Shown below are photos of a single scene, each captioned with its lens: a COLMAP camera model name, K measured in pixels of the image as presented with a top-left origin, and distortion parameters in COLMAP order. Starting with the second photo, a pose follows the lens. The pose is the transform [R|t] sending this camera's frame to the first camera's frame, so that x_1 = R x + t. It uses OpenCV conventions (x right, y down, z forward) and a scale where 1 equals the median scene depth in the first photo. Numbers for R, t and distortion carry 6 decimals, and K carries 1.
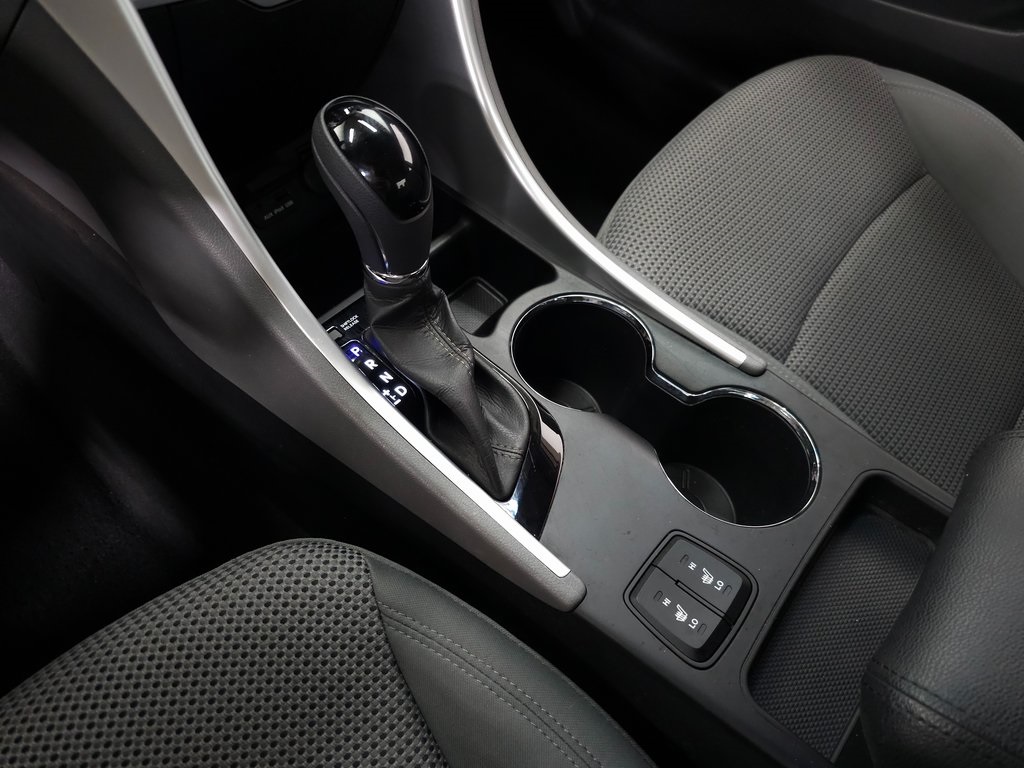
lens RADIAL K [[690.9, 0, 482.9], [0, 690.9, 388.4], [0, 0, 1]] dist [-0.002990, -0.005396]
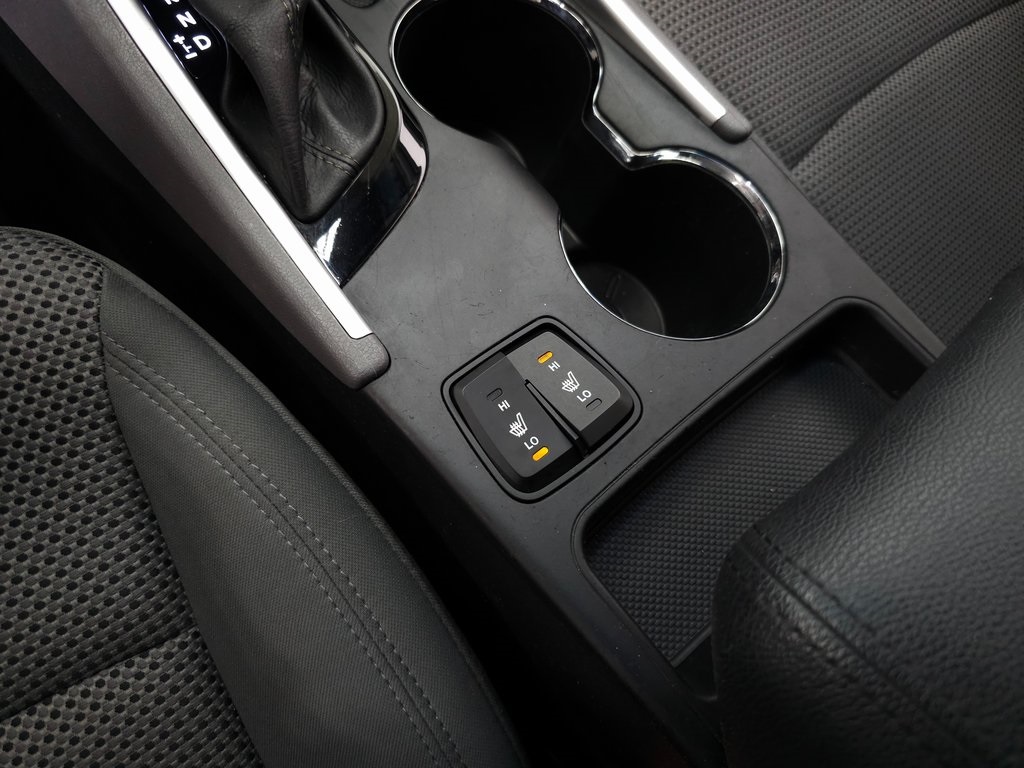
lens RADIAL K [[671.6, 0, 512.0], [0, 671.6, 384.0], [0, 0, 1]] dist [-0.000408, -0.001170]
pose [[0.981015, 0.191672, 0.029506, 0.304051], [-0.193765, 0.962507, 0.189829, 0.194947], [0.007985, -0.191943, 0.981374, 0.426385]]
